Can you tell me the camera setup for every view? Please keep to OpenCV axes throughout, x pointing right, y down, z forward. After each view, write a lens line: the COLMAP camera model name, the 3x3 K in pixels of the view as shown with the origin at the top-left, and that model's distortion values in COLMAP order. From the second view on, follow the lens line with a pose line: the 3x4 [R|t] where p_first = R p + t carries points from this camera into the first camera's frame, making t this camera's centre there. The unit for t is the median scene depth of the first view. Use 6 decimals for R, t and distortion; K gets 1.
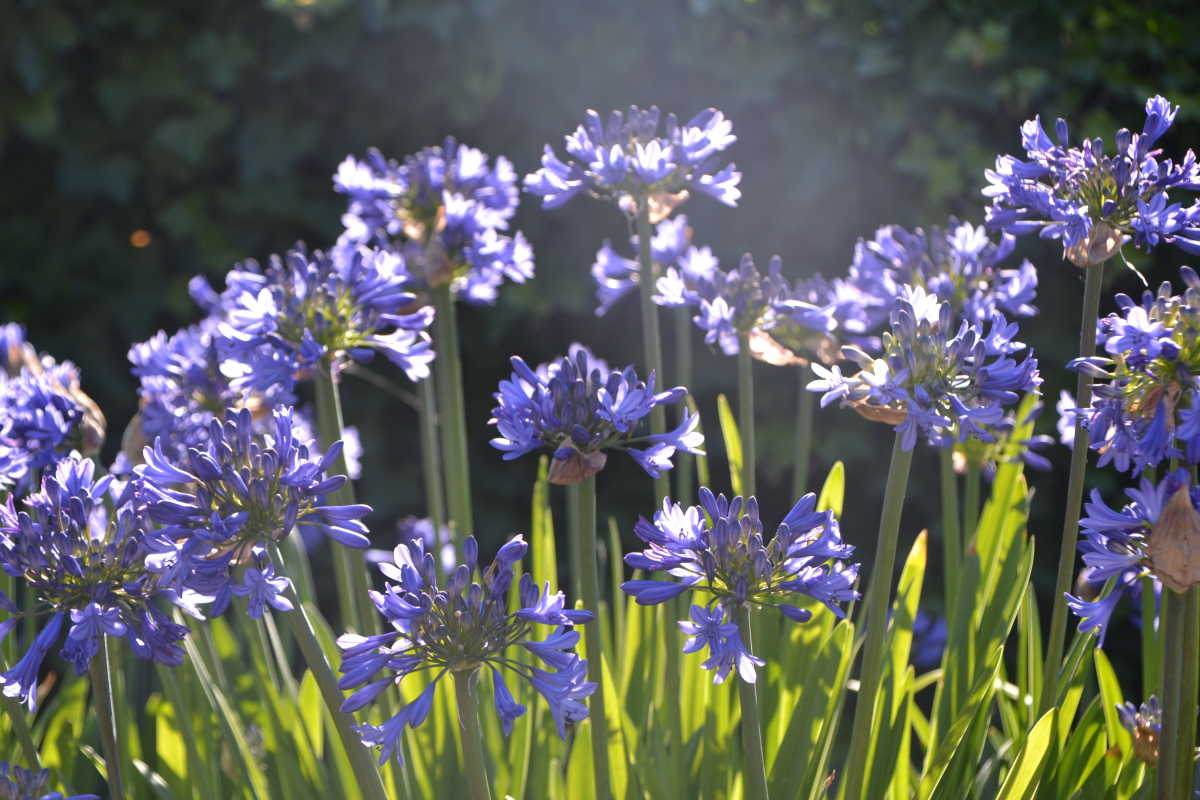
lens RADIAL K [[3611.1, 0, 600.0], [0, 3611.1, 400.0], [0, 0, 1]] dist [0.645719, -0.757396]
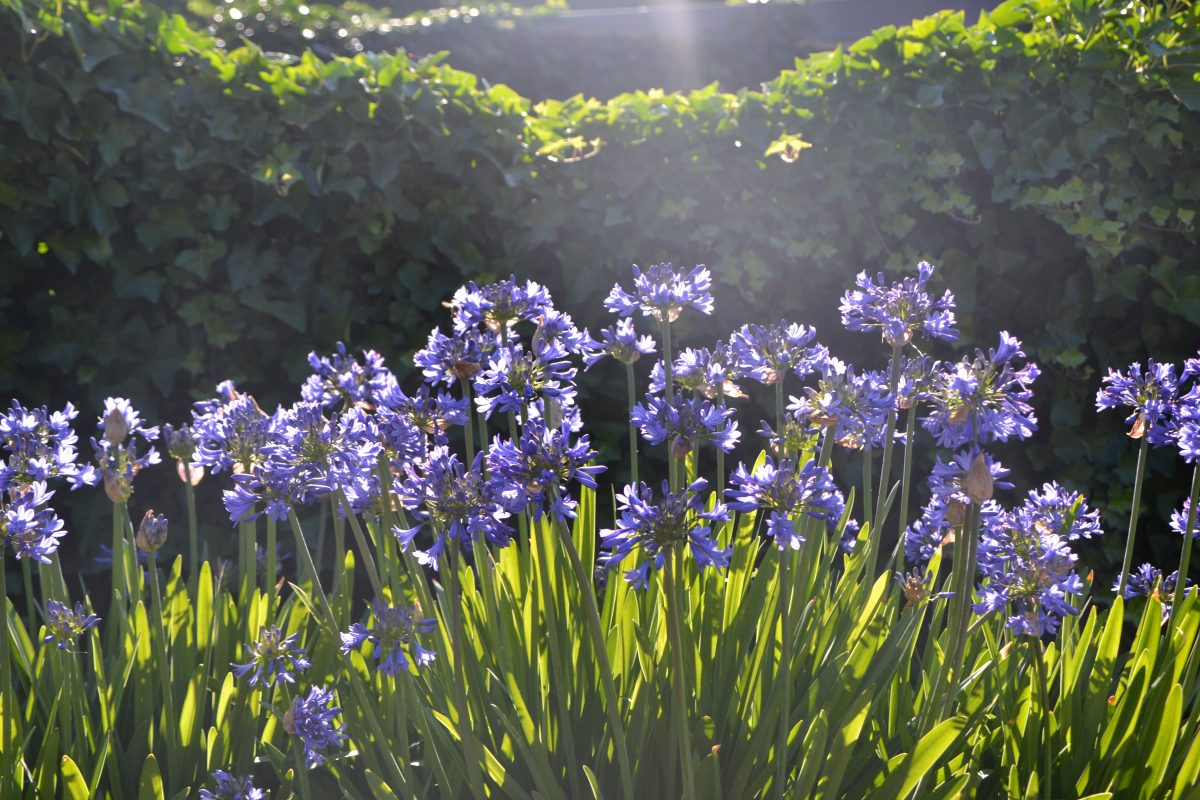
lens RADIAL K [[3611.1, 0, 600.0], [0, 3611.1, 400.0], [0, 0, 1]] dist [0.645719, -0.757396]
pose [[0.967197, -0.004248, 0.253992, -0.510152], [0.008805, 0.999820, -0.016807, 0.022906], [-0.253875, 0.018492, 0.967060, -0.834249]]
